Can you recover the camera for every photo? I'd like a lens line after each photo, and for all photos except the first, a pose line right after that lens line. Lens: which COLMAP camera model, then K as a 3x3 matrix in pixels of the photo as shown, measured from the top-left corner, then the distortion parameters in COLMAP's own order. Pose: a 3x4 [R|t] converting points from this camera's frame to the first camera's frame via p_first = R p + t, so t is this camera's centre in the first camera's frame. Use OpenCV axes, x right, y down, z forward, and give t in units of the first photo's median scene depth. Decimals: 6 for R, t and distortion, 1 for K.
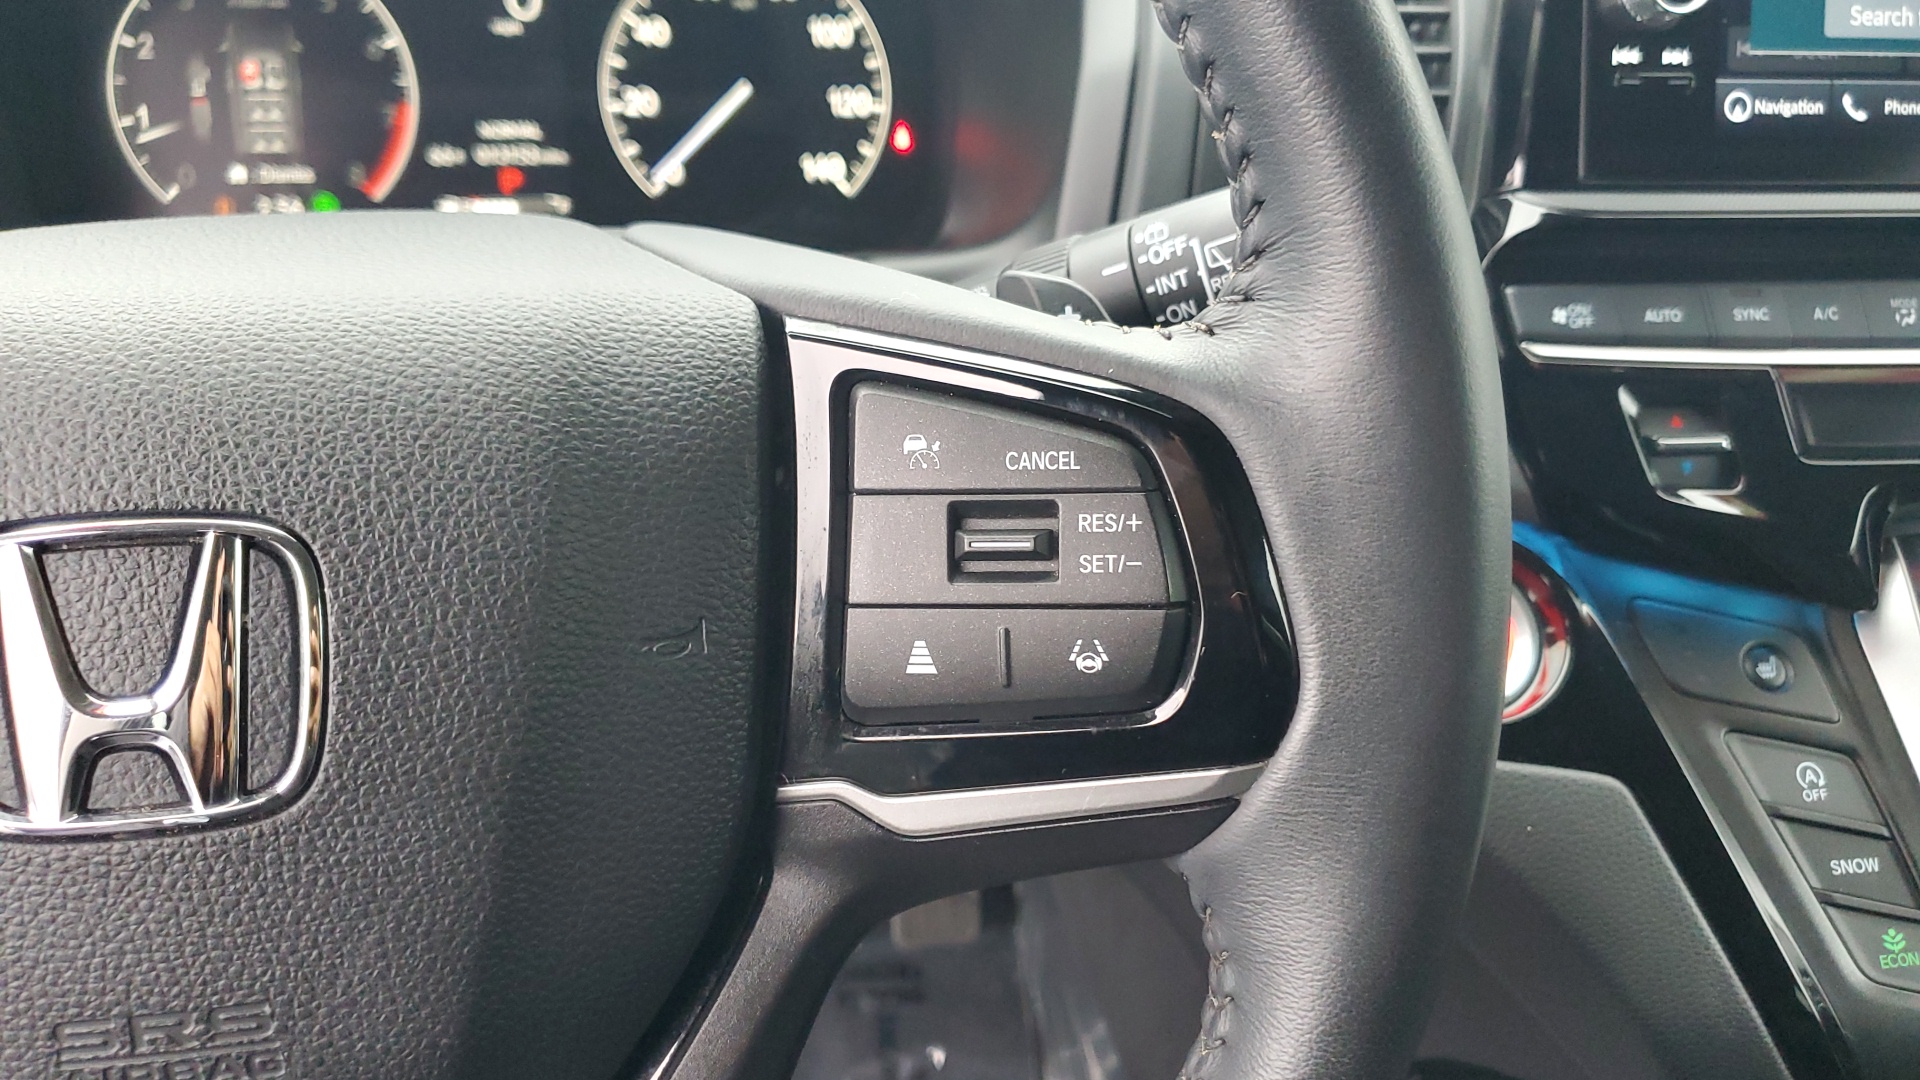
lens RADIAL K [[1517.2, 0, 1016.5], [0, 1517.2, 554.7], [0, 0, 1]] dist [-0.008057, -0.004752]
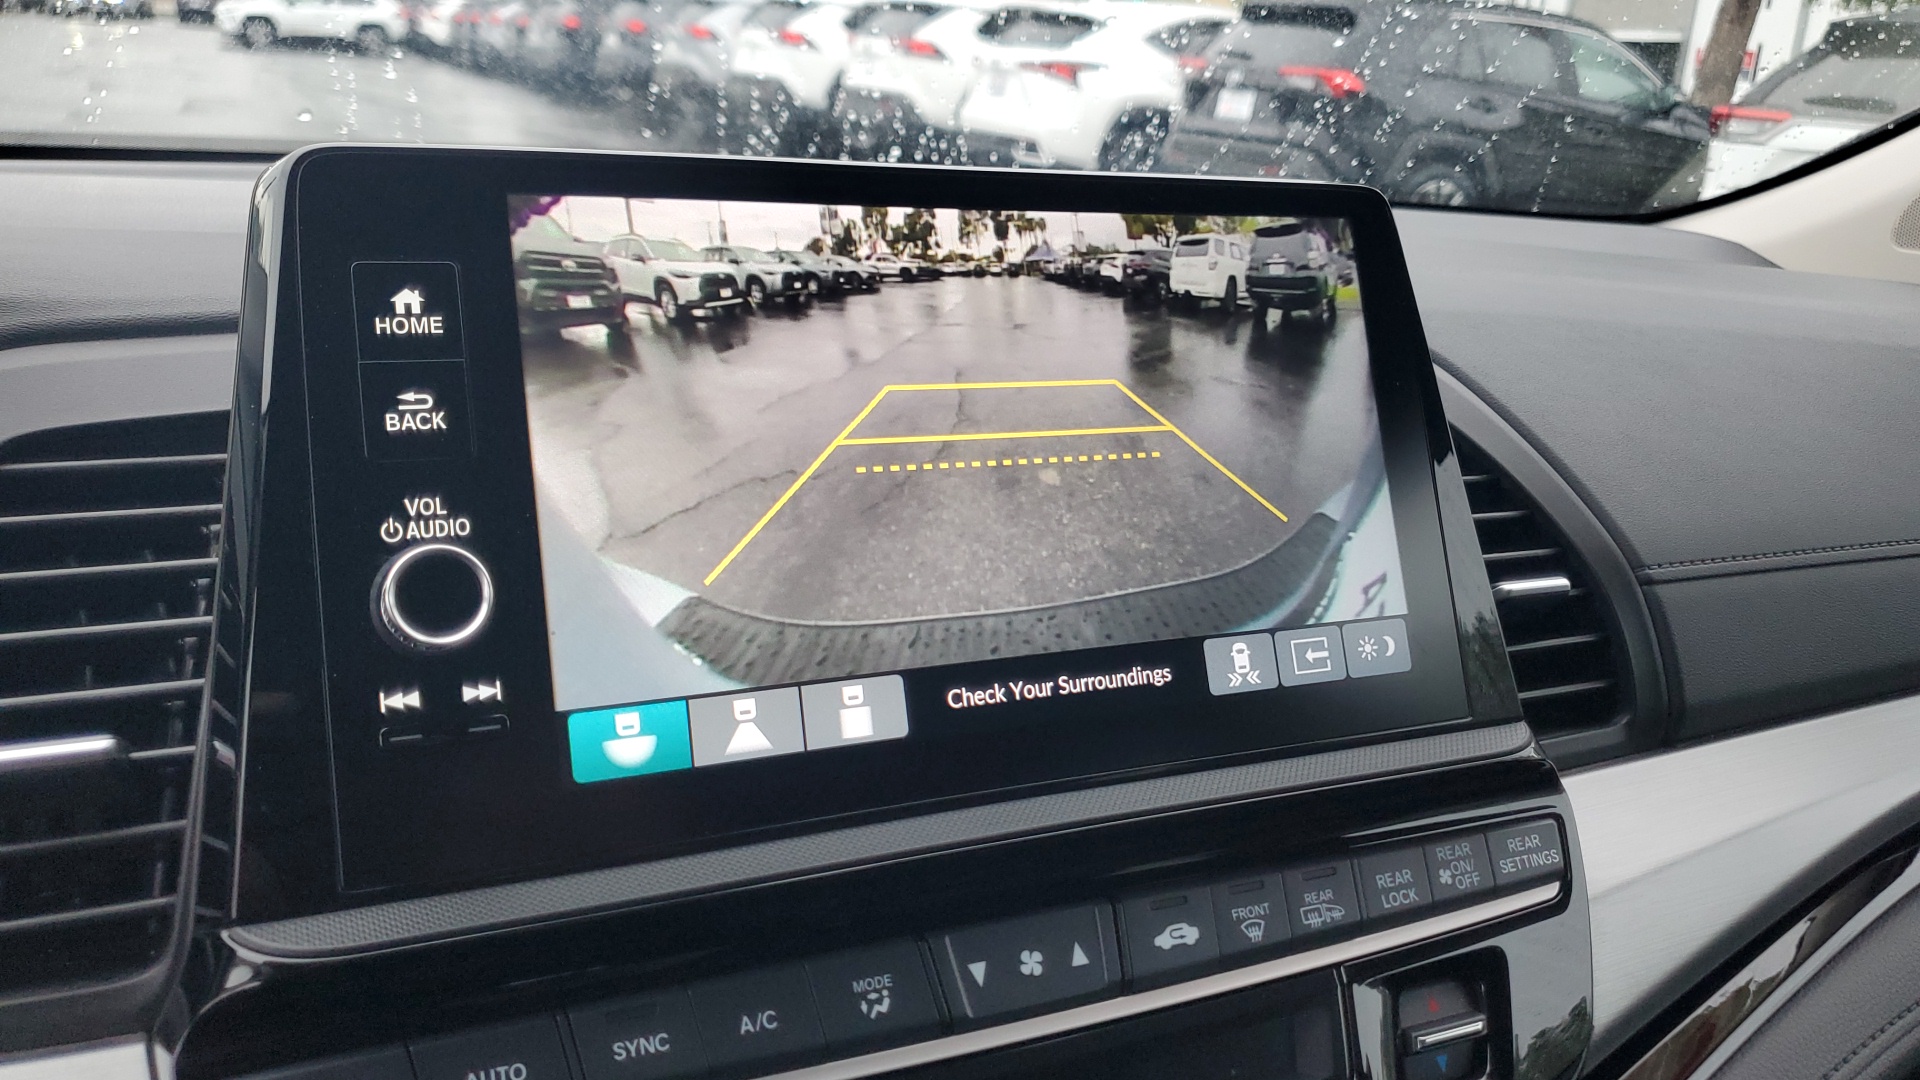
lens RADIAL K [[1475.8, 0, 931.1], [0, 1475.8, 546.3], [0, 0, 1]] dist [0.006671, 0.001001]
pose [[0.962286, -0.068629, 0.263240, 0.451006], [0.122387, 0.973414, -0.193615, -0.232948], [-0.242954, 0.218530, 0.945102, 0.291109]]
